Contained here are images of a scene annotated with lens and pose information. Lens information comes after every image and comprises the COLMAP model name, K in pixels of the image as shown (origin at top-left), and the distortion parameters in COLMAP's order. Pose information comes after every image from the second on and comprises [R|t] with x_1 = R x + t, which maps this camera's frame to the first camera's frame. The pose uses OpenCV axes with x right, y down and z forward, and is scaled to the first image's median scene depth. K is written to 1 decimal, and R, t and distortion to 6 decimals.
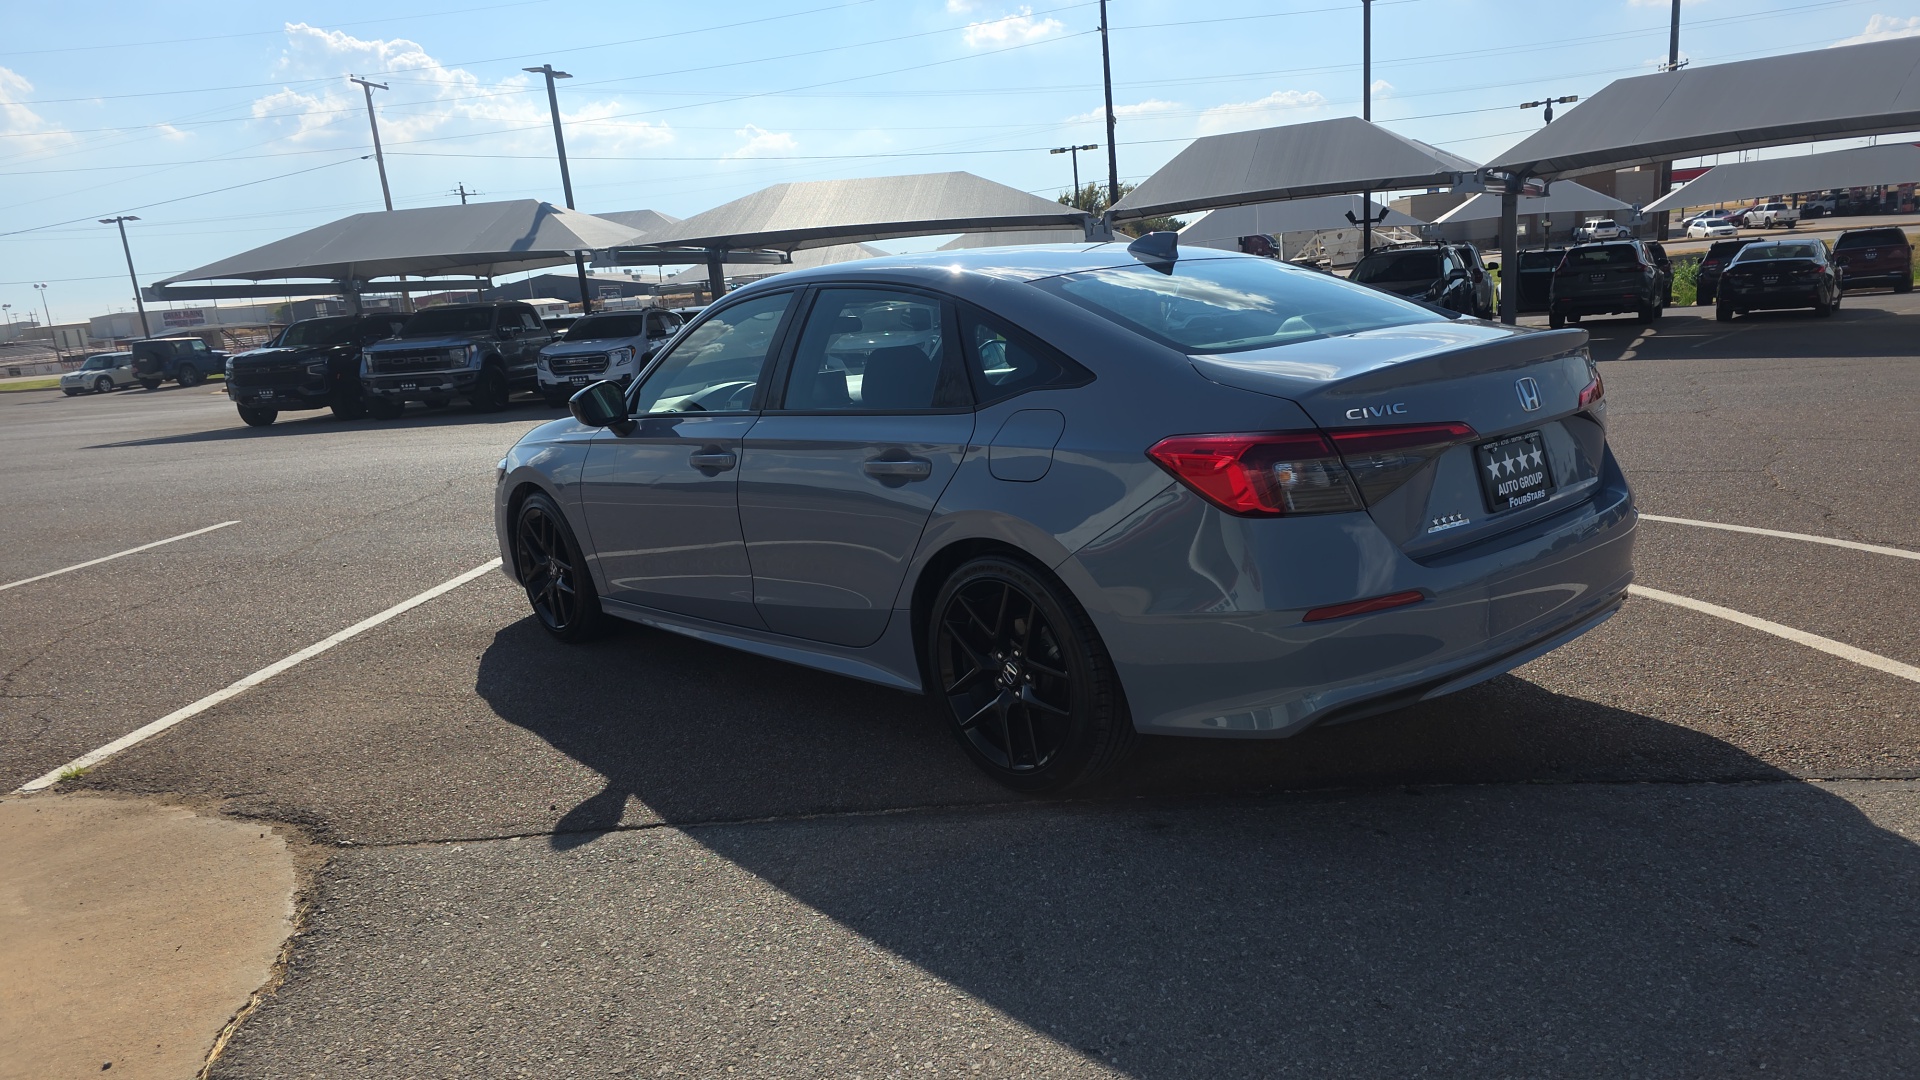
lens RADIAL K [[1303.4, 0, 995.5], [0, 1303.4, 594.7], [0, 0, 1]] dist [0.045824, -0.052553]
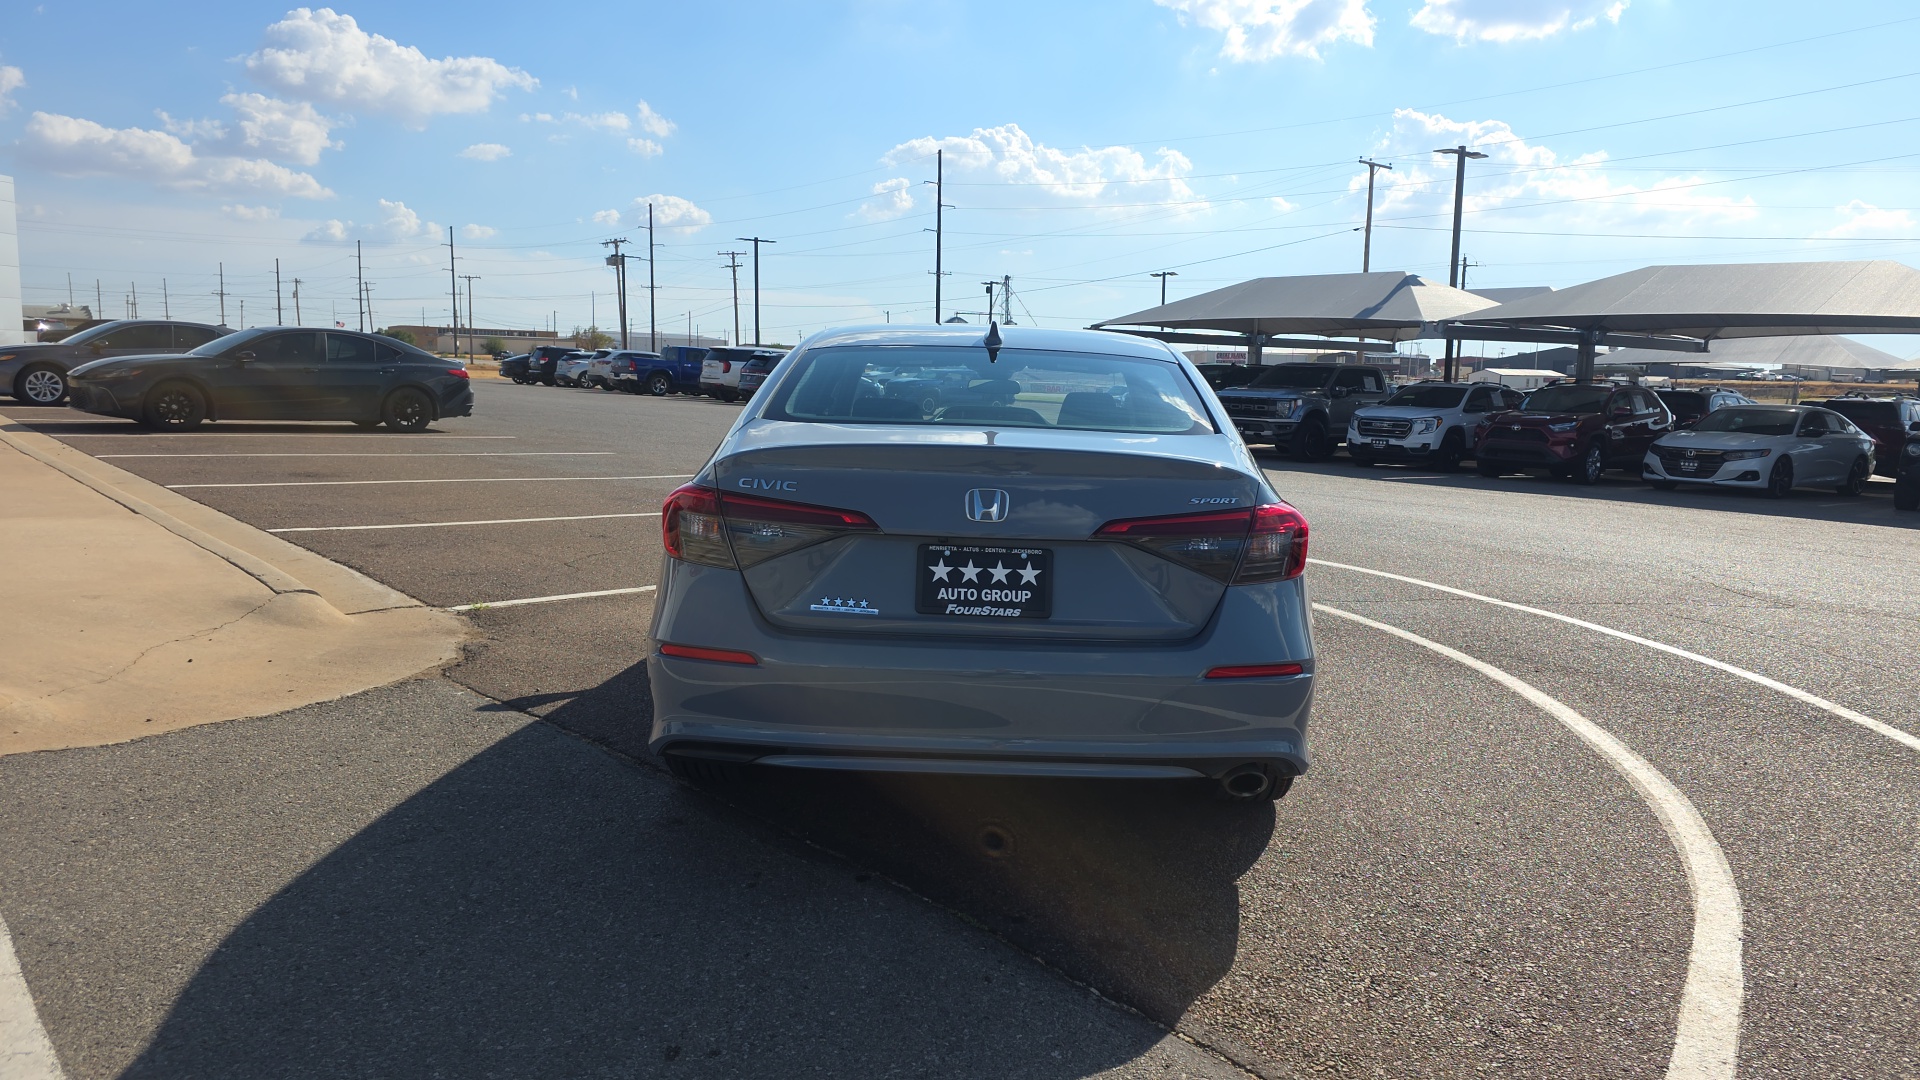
lens RADIAL K [[1297.0, 0, 997.4], [0, 1297.0, 552.3], [0, 0, 1]] dist [0.047658, -0.047895]
pose [[0.729588, 0.188943, -0.657269, 0.111880], [-0.240604, 0.970550, 0.011924, -0.014098], [0.640165, 0.149442, 0.753562, 0.031525]]
